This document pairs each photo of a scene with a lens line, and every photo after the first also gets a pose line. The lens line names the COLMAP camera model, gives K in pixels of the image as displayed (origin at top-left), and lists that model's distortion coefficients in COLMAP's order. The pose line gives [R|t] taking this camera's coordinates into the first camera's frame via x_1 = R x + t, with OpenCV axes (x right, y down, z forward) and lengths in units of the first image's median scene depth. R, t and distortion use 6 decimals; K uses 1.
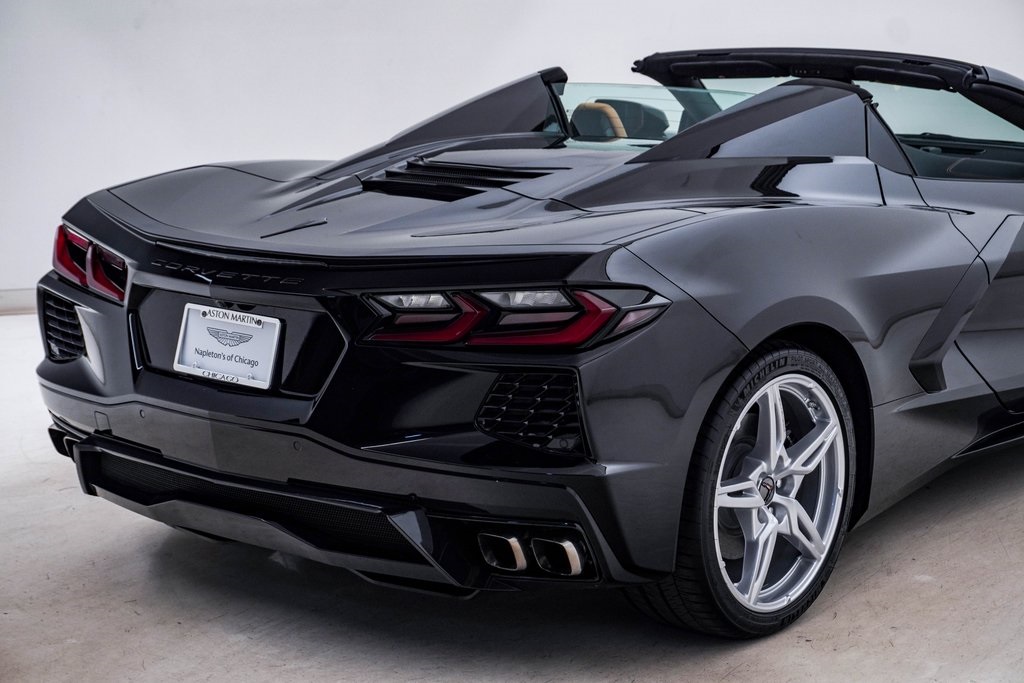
lens RADIAL K [[2198.8, 0, 508.3], [0, 2198.8, 335.8], [0, 0, 1]] dist [0.032332, 0.000000]
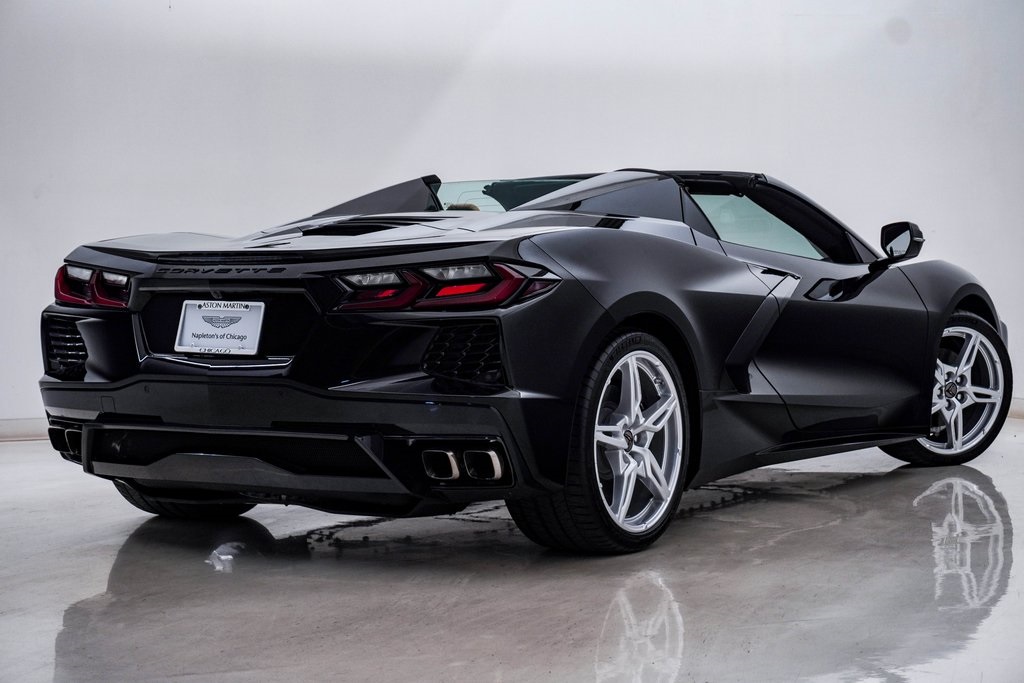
lens RADIAL K [[2198.8, 0, 510.6], [0, 2198.8, 331.8], [0, 0, 1]] dist [0.032332, 0.000000]
pose [[0.992050, -0.003672, 0.125789, -0.118599], [0.023371, 0.987562, -0.155487, 0.210233], [-0.123654, 0.157190, 0.979796, -0.295500]]
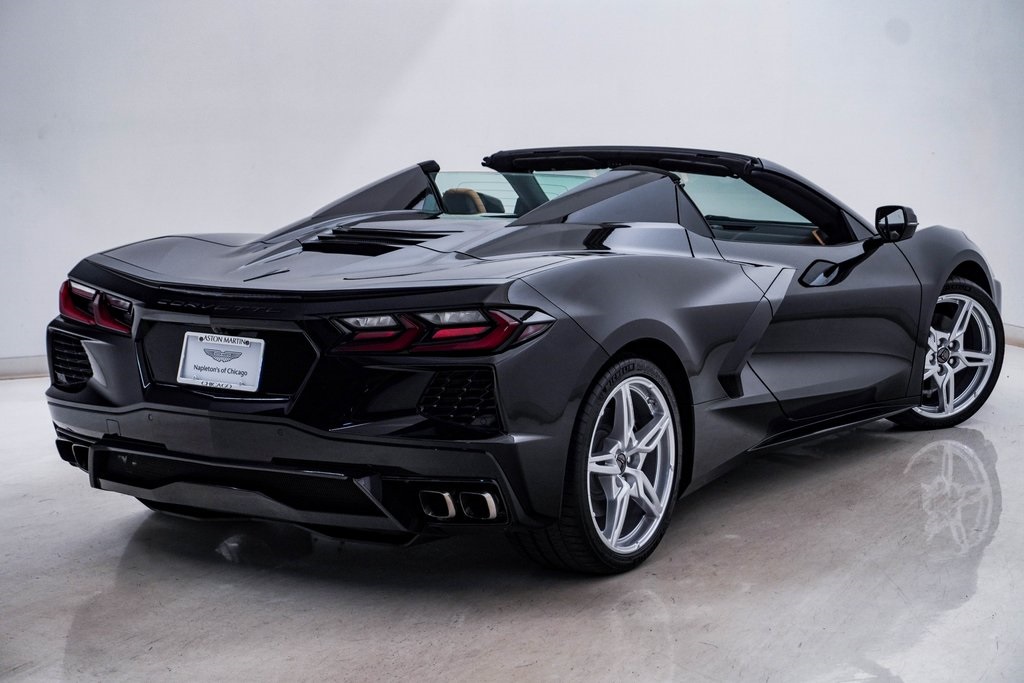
lens RADIAL K [[2198.8, 0, 507.6], [0, 2198.8, 343.2], [0, 0, 1]] dist [0.032332, 0.000000]
pose [[0.992683, -0.016028, 0.119684, -0.112685], [0.022557, 0.998318, -0.053399, 0.067250], [-0.118627, 0.055708, 0.991375, -0.336802]]
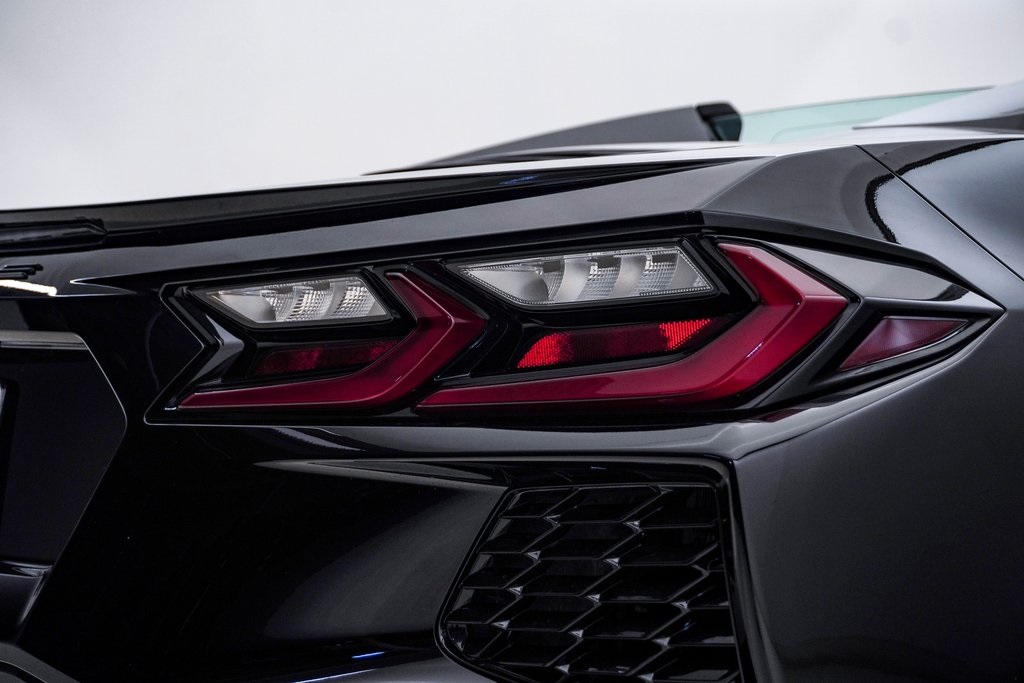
lens RADIAL K [[1821.8, 0, 514.7], [0, 1821.8, 341.7], [0, 0, 1]] dist [0.010498, 0.000000]
pose [[0.993804, 0.009427, -0.110746, 0.026499], [-0.028583, 0.984561, -0.172695, 0.040106], [0.107408, 0.174790, 0.978730, 0.652557]]
